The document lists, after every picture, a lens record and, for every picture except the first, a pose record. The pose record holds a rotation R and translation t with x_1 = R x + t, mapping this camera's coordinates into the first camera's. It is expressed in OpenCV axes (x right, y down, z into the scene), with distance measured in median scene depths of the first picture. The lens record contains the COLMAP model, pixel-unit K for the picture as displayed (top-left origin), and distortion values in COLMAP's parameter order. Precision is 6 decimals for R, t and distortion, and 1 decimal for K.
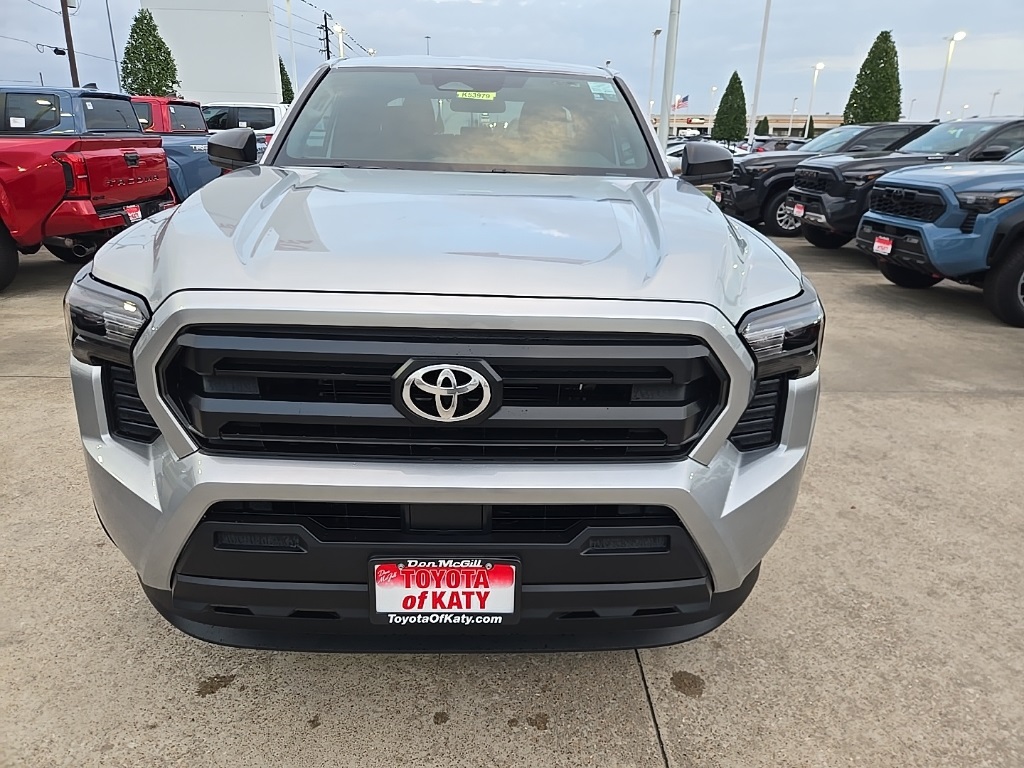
lens RADIAL K [[689.7, 0, 512.0], [0, 689.7, 384.0], [0, 0, 1]] dist [0.052449, -0.000934]
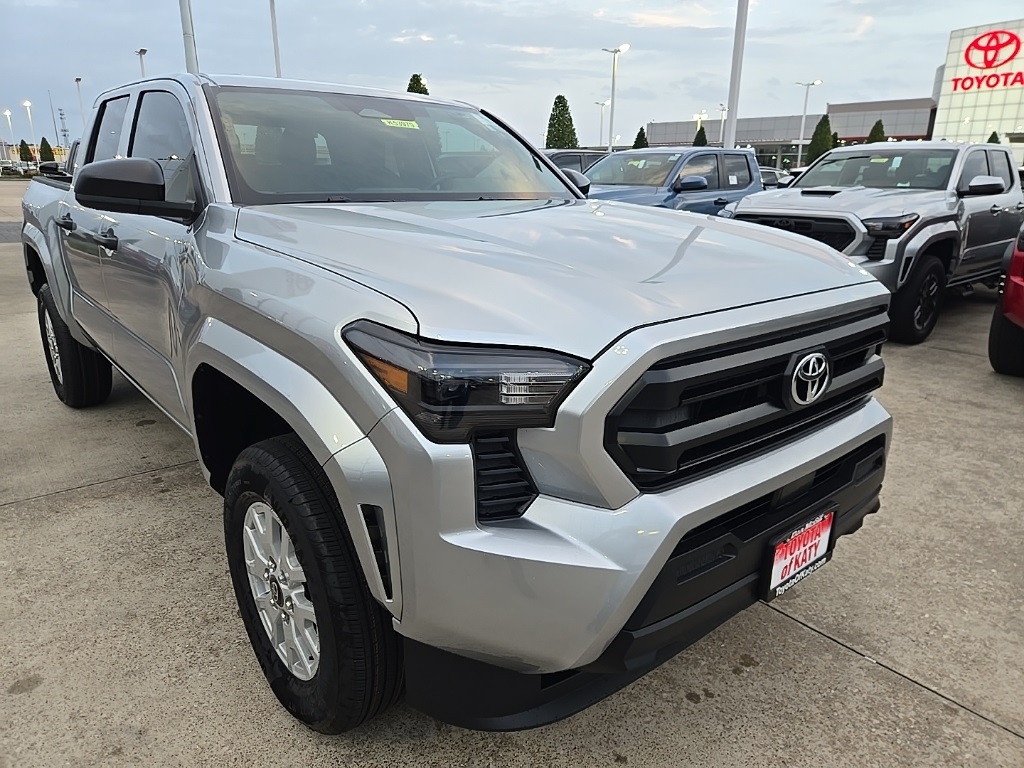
lens RADIAL K [[687.8, 0, 512.0], [0, 687.8, 384.0], [0, 0, 1]] dist [0.061461, -0.045041]
pose [[0.786337, -0.199533, 0.584688, -0.858602], [0.218304, 0.975094, 0.039171, -0.098163], [-0.577942, 0.096839, 0.810312, 0.242627]]
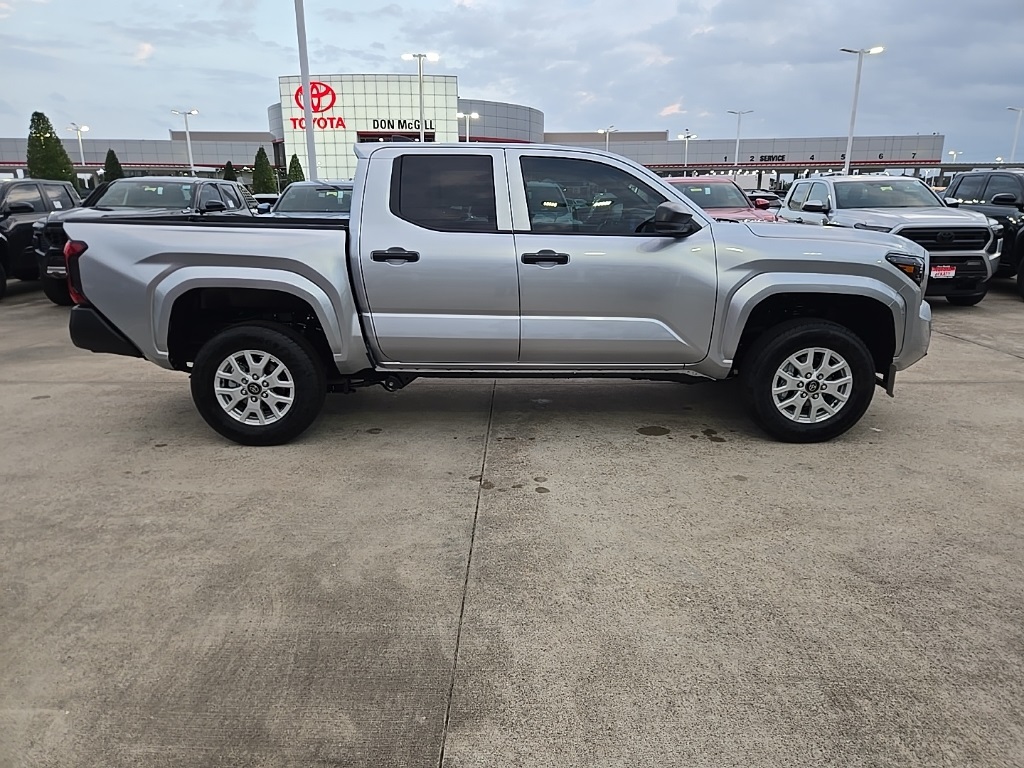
lens RADIAL K [[687.8, 0, 512.0], [0, 687.8, 384.0], [0, 0, 1]] dist [0.061461, -0.045041]
pose [[0.032094, -0.284907, 0.958018, -2.871897], [0.338726, 0.904889, 0.257760, -0.790394], [-0.940337, 0.316233, 0.125547, 1.959381]]
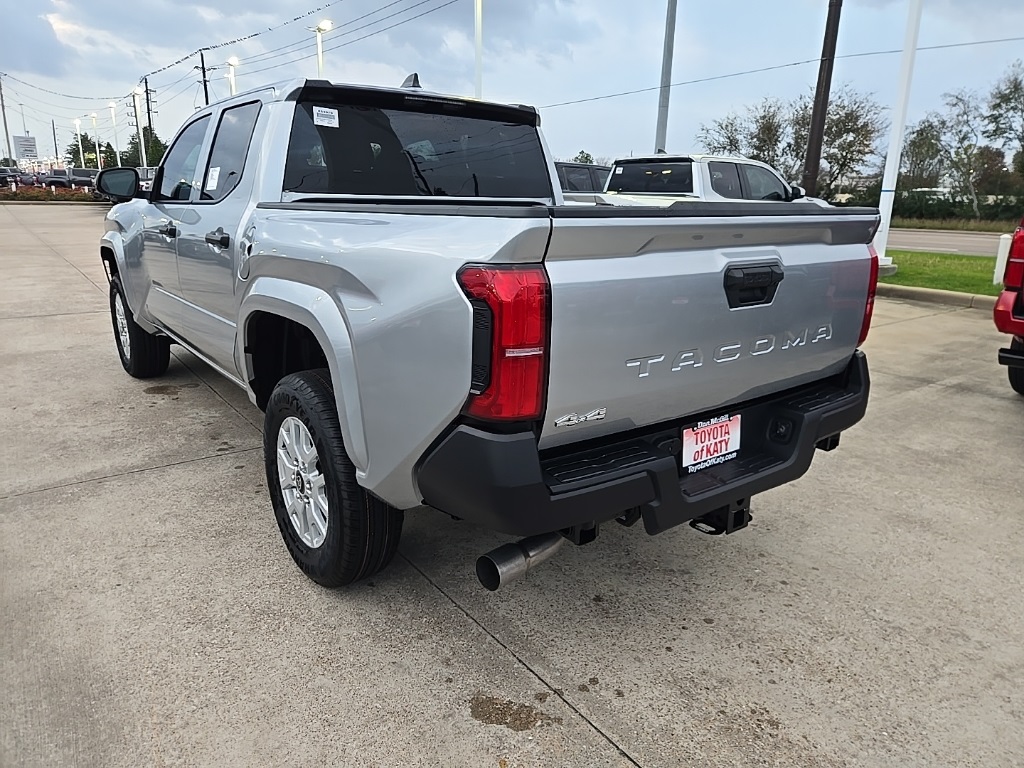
lens RADIAL K [[687.8, 0, 512.0], [0, 687.8, 384.0], [0, 0, 1]] dist [0.061461, -0.045041]
pose [[-0.809981, 0.109641, -0.576116, 0.823142], [-0.242283, 0.832055, 0.498983, -1.404041], [0.534069, 0.543750, -0.647385, 4.130274]]
